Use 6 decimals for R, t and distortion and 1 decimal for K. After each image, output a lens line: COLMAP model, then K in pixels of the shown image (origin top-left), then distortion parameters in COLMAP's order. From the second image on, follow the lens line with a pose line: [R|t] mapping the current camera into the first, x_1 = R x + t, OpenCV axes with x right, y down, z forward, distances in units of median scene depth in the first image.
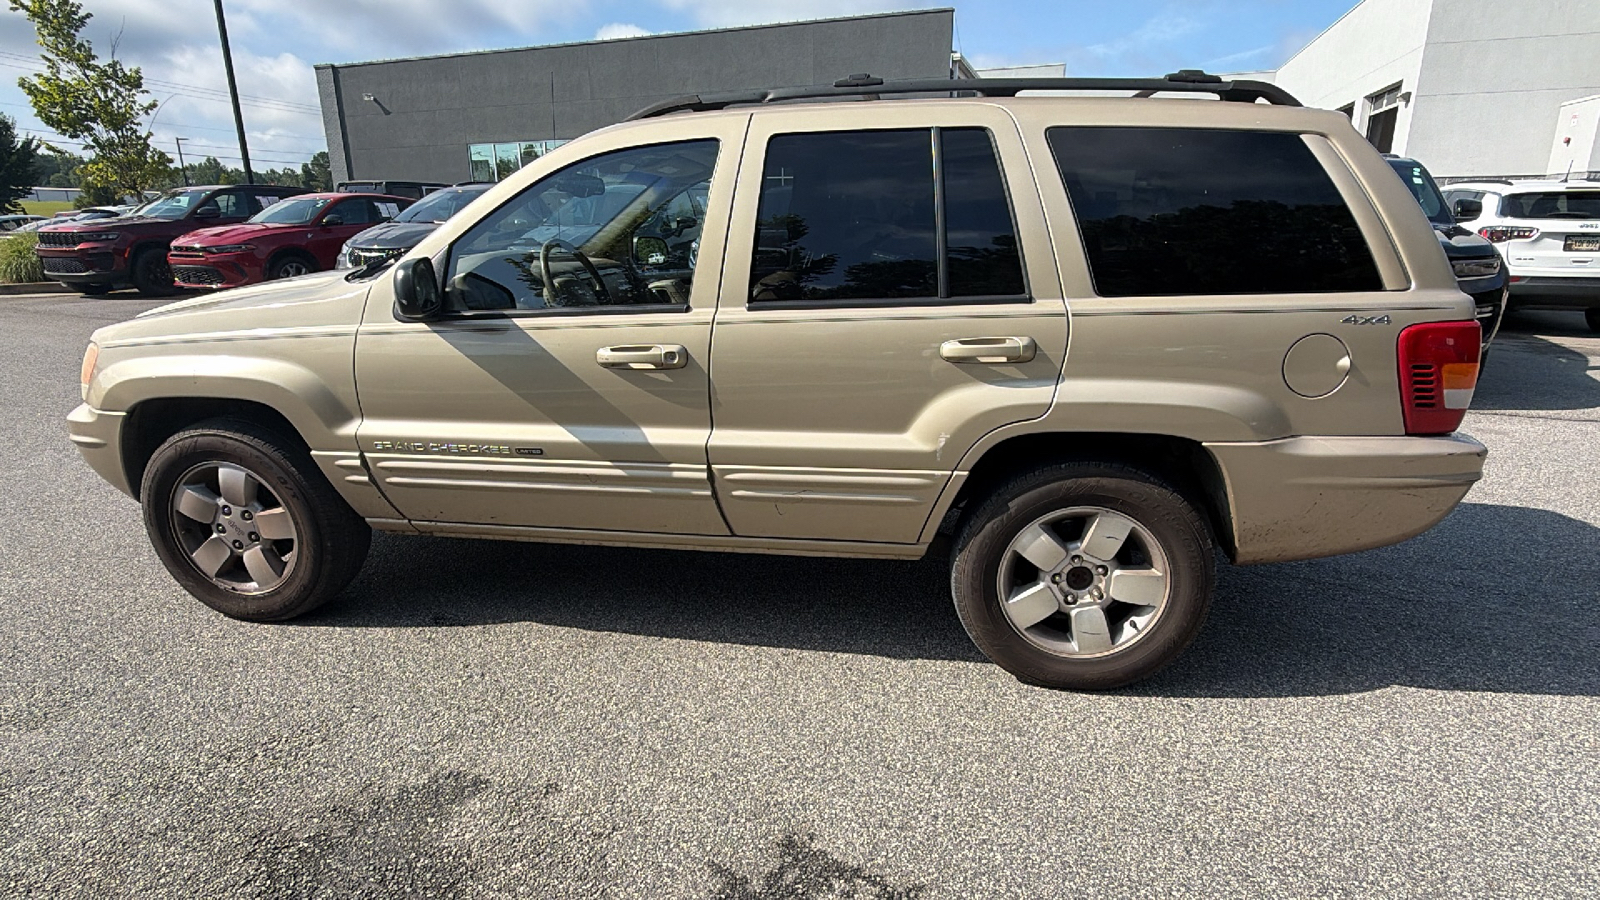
lens RADIAL K [[826.7, 0, 802.3], [0, 826.7, 441.3], [0, 0, 1]] dist [0.004602, -0.002873]
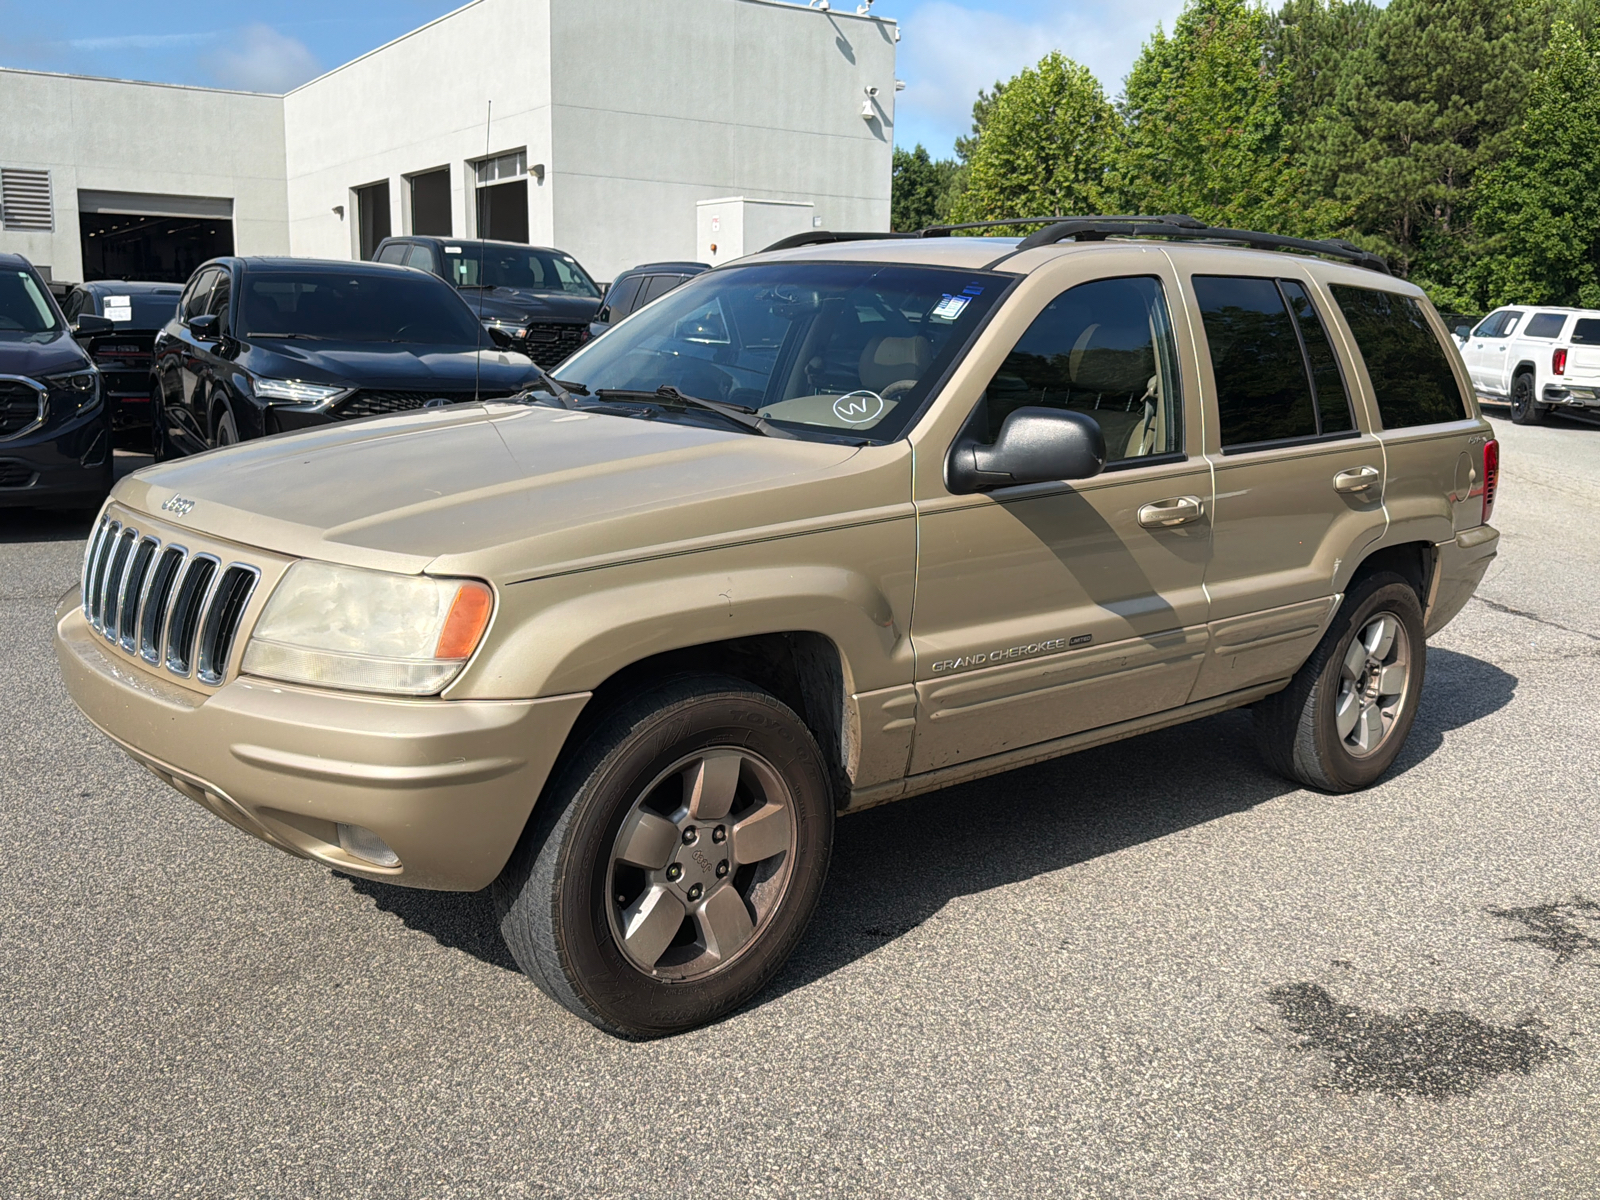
lens RADIAL K [[1504.5, 0, 809.6], [0, 1504.5, 603.1], [0, 0, 1]] dist [0.076626, 0.000000]
pose [[0.614083, -0.115807, 0.780699, -1.709870], [0.176176, 0.984331, 0.007437, -0.085035], [-0.769327, 0.132973, 0.624863, 0.286049]]
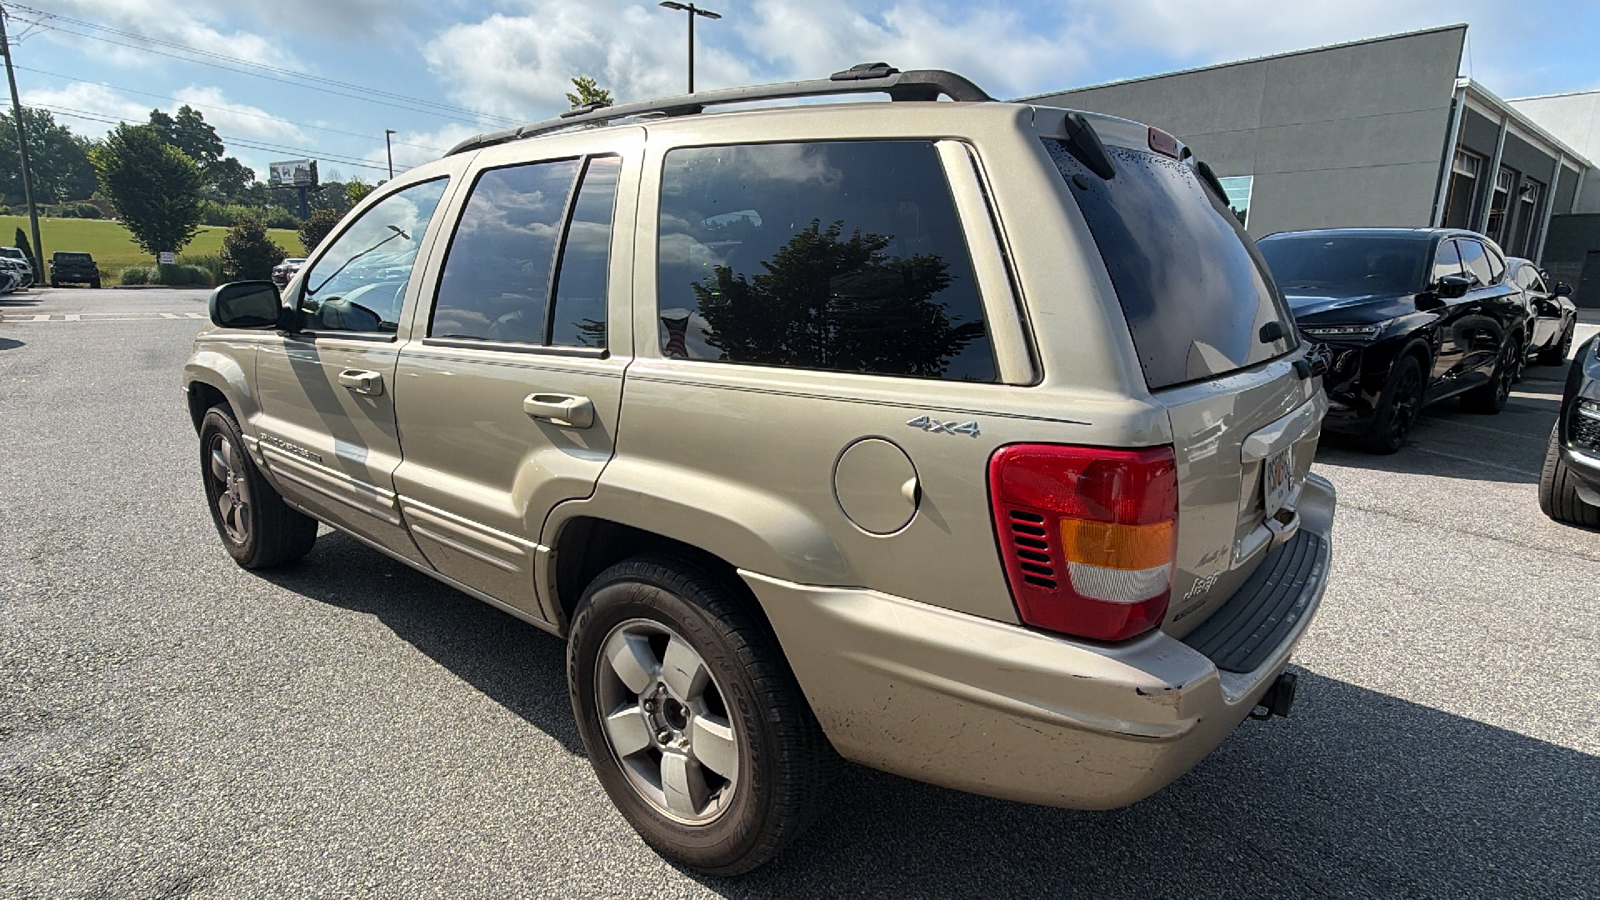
lens RADIAL K [[826.7, 0, 795.9], [0, 826.7, 446.4], [0, 0, 1]] dist [0.004602, -0.002873]
pose [[0.859739, 0.132345, -0.493289, 0.797658], [-0.159950, 0.987026, -0.013963, -0.093065], [0.485041, 0.090906, 0.869754, 0.356969]]
